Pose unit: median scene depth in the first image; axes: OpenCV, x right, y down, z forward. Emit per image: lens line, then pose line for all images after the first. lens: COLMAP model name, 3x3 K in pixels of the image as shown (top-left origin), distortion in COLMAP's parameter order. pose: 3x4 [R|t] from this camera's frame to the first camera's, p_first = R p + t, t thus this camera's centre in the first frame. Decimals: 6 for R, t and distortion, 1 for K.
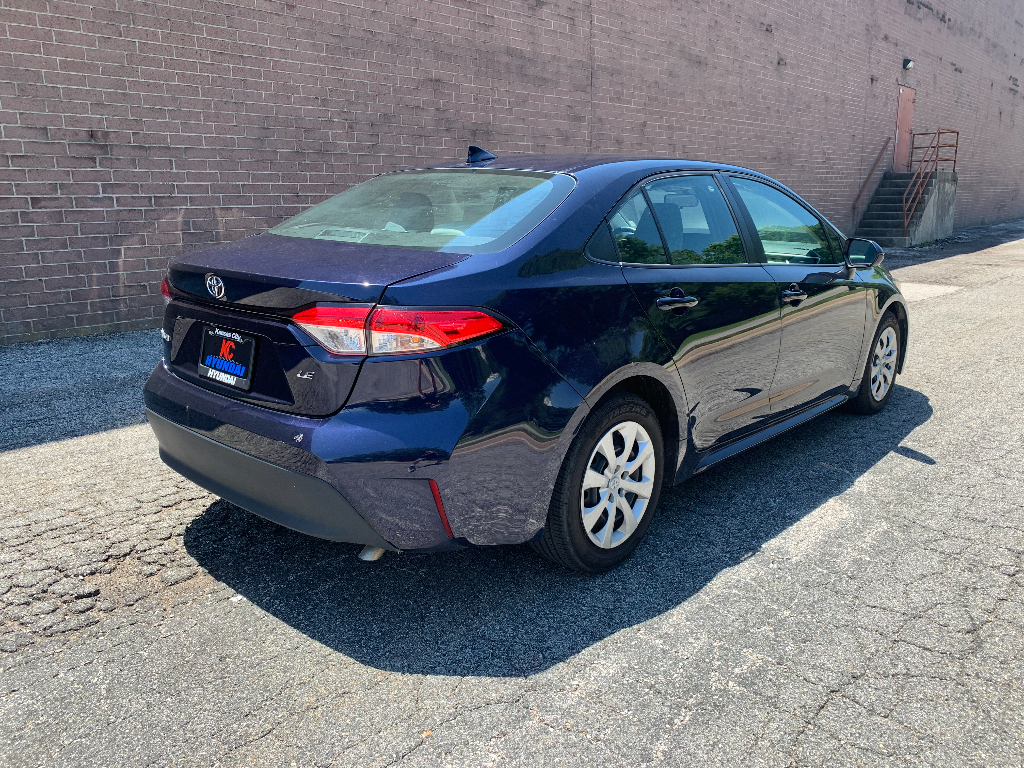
lens RADIAL K [[780.1, 0, 511.2], [0, 780.1, 384.9], [0, 0, 1]] dist [-0.006691, 0.003771]
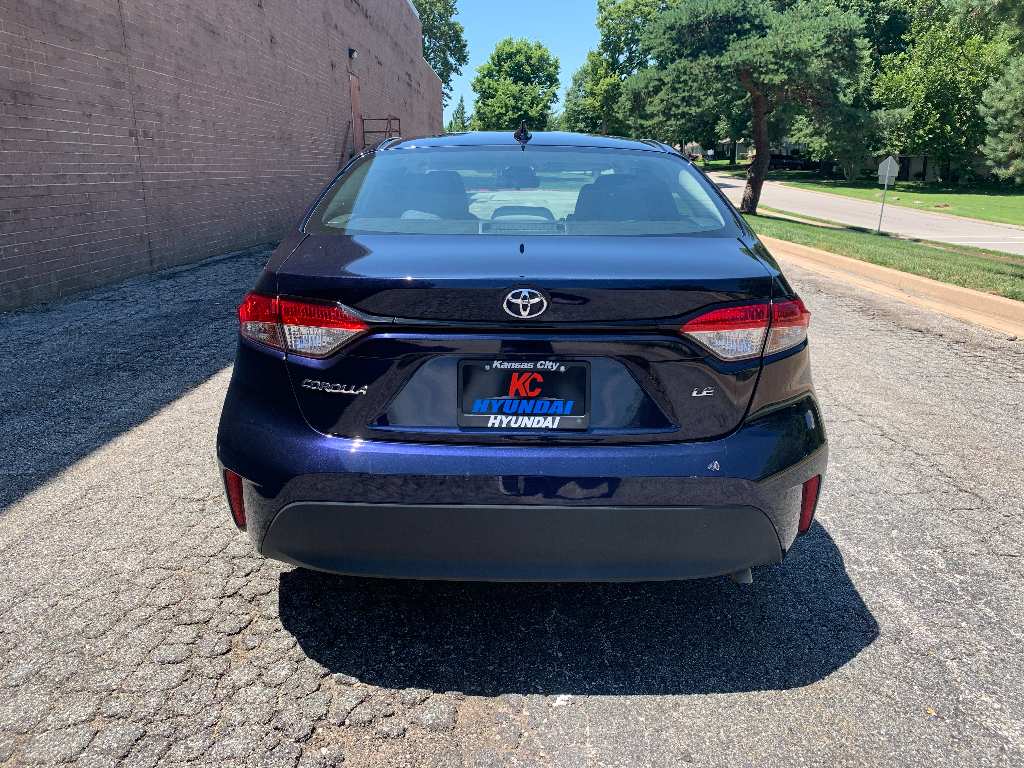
lens RADIAL K [[780.1, 0, 508.8], [0, 780.1, 382.5], [0, 0, 1]] dist [-0.006691, 0.003771]
pose [[0.744732, -0.171777, 0.644877, -0.149406], [0.158405, 0.984190, 0.079227, -0.019041], [-0.648291, 0.043149, 0.760169, 0.077125]]
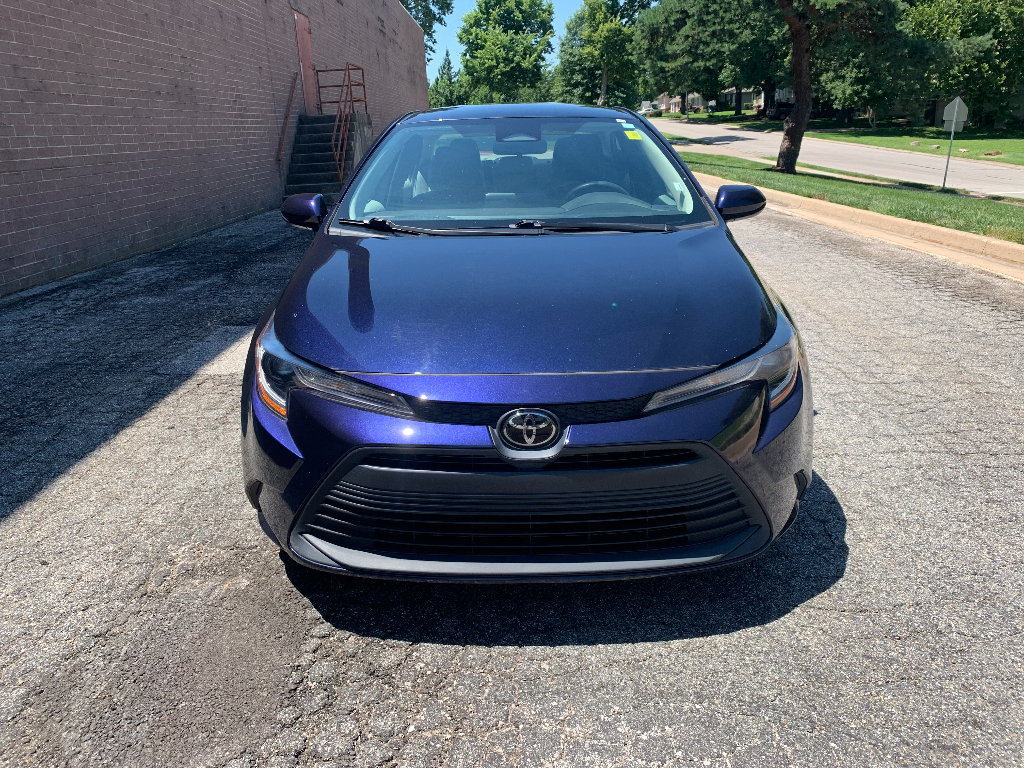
lens RADIAL K [[780.1, 0, 512.5], [0, 780.1, 377.1], [0, 0, 1]] dist [-0.006691, 0.003771]
pose [[0.735005, -0.224517, 0.639813, 0.069231], [0.192075, 0.973881, 0.121092, -0.080016], [-0.650288, 0.033889, 0.758931, 0.318479]]
